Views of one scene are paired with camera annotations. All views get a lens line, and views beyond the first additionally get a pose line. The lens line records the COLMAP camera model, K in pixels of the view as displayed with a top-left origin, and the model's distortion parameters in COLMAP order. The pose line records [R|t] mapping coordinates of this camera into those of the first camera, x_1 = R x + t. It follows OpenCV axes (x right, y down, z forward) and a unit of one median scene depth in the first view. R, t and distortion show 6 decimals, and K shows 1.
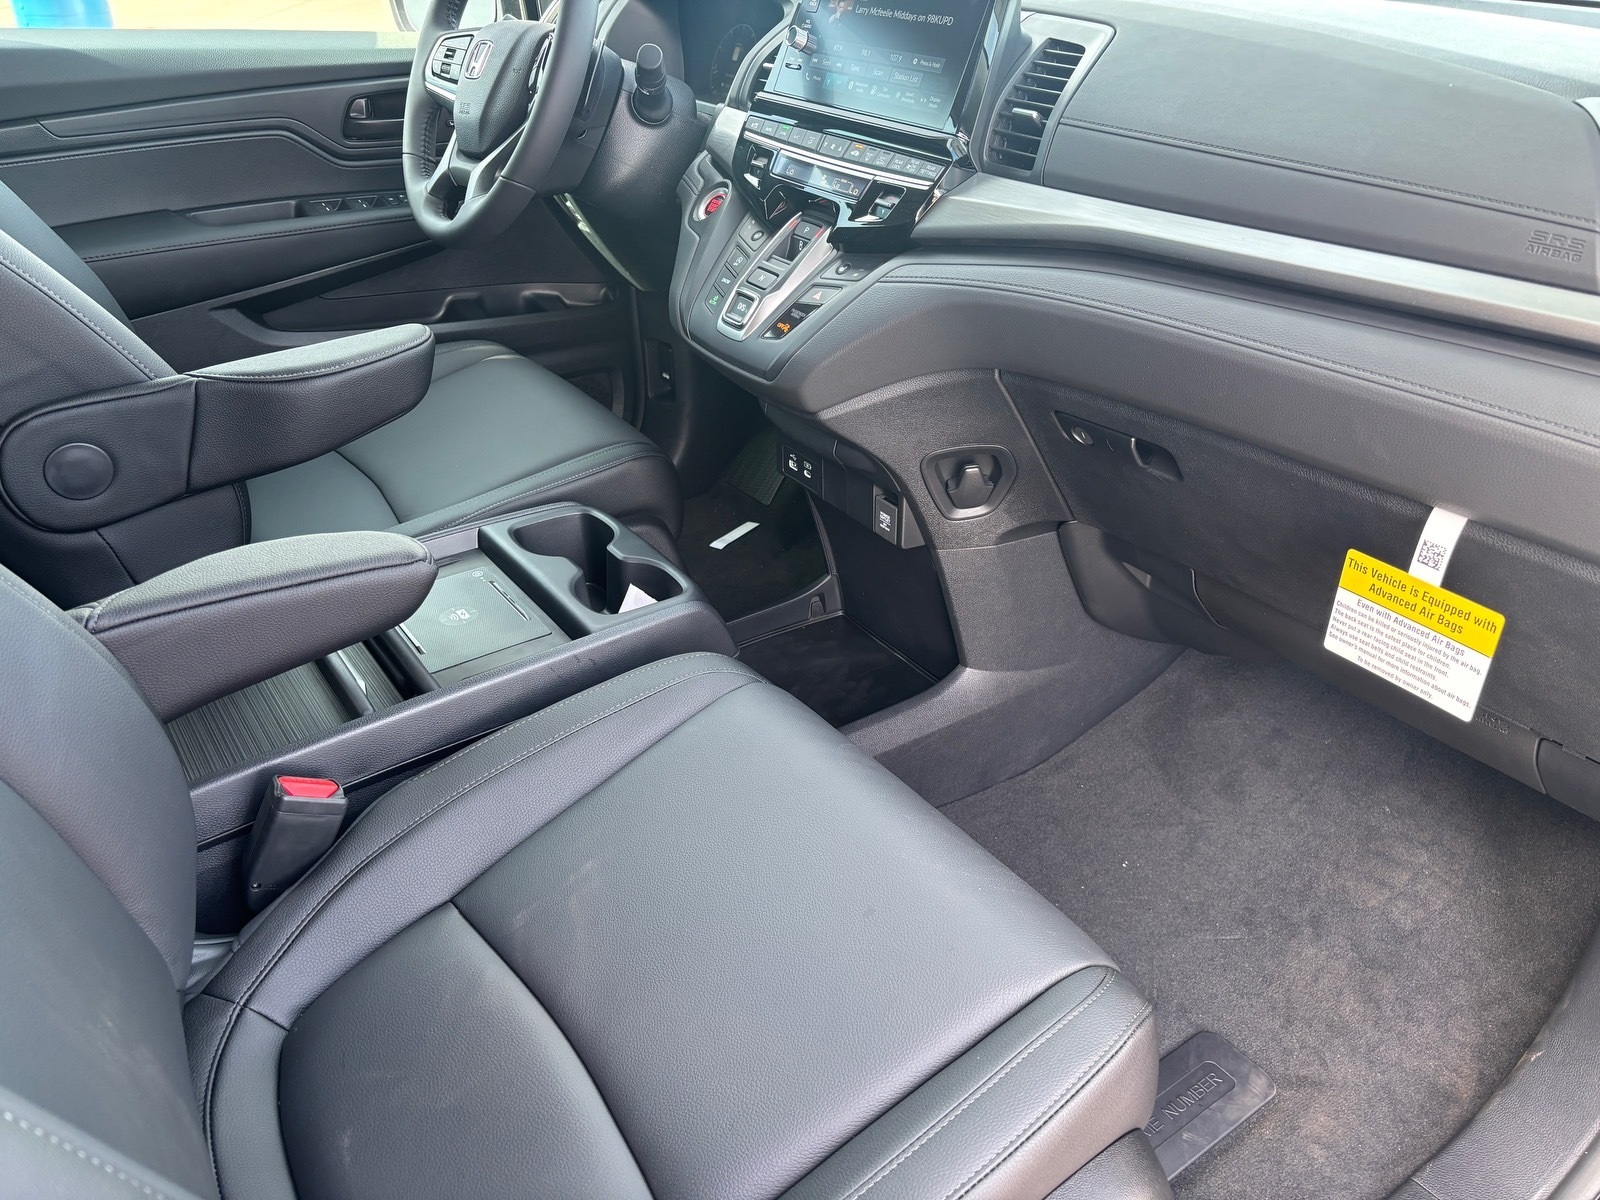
lens RADIAL K [[1240.7, 0, 819.3], [0, 1240.7, 591.1], [0, 0, 1]] dist [-0.009374, -0.012104]
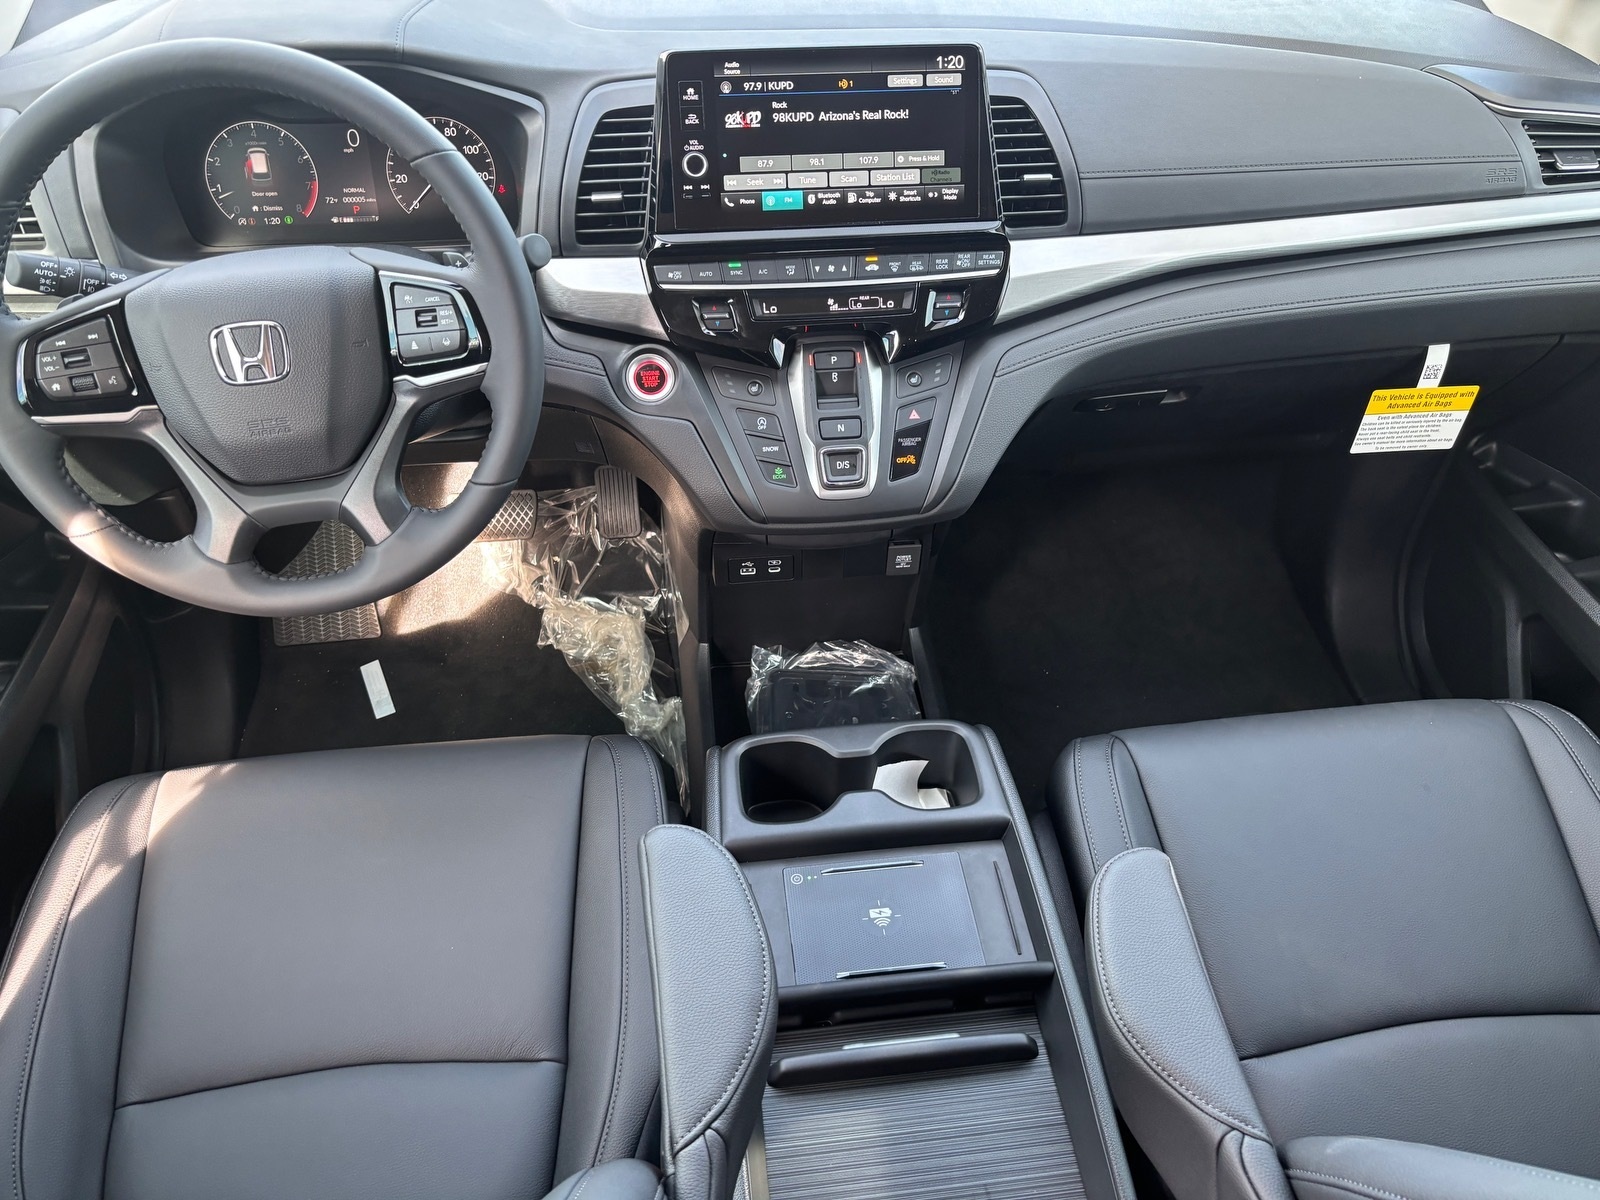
lens RADIAL K [[1206.9, 0, 800.0], [0, 1206.9, 600.0], [0, 0, 1]] dist [0.026835, -0.033424]
pose [[0.488381, -0.612570, 0.621484, -0.757346], [0.424906, 0.788998, 0.443777, -0.603113], [-0.762194, 0.047340, 0.645616, 0.454569]]
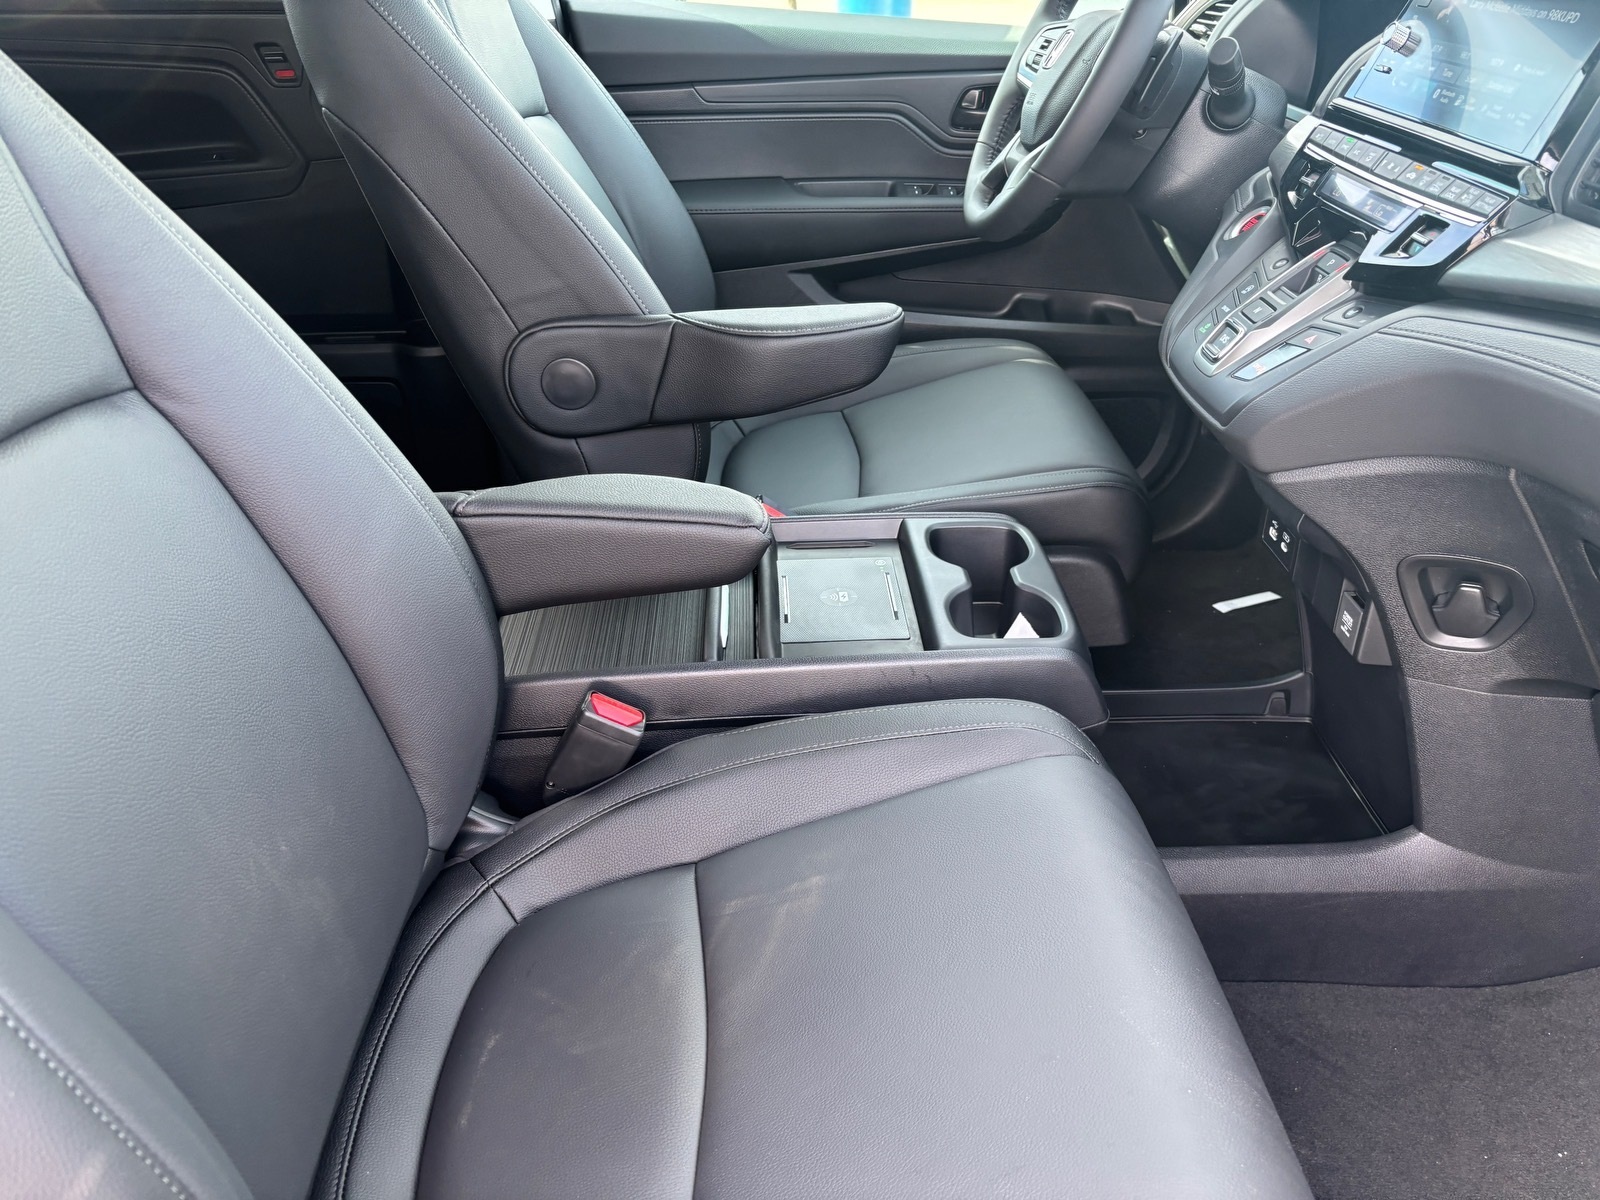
lens RADIAL K [[1235.1, 0, 798.6], [0, 1235.1, 577.6], [0, 0, 1]] dist [0.026308, -0.049868]
pose [[0.835306, 0.252221, -0.488517, 0.157201], [-0.264128, 0.963401, 0.045777, -0.030732], [0.482184, 0.090794, 0.871353, 0.121799]]
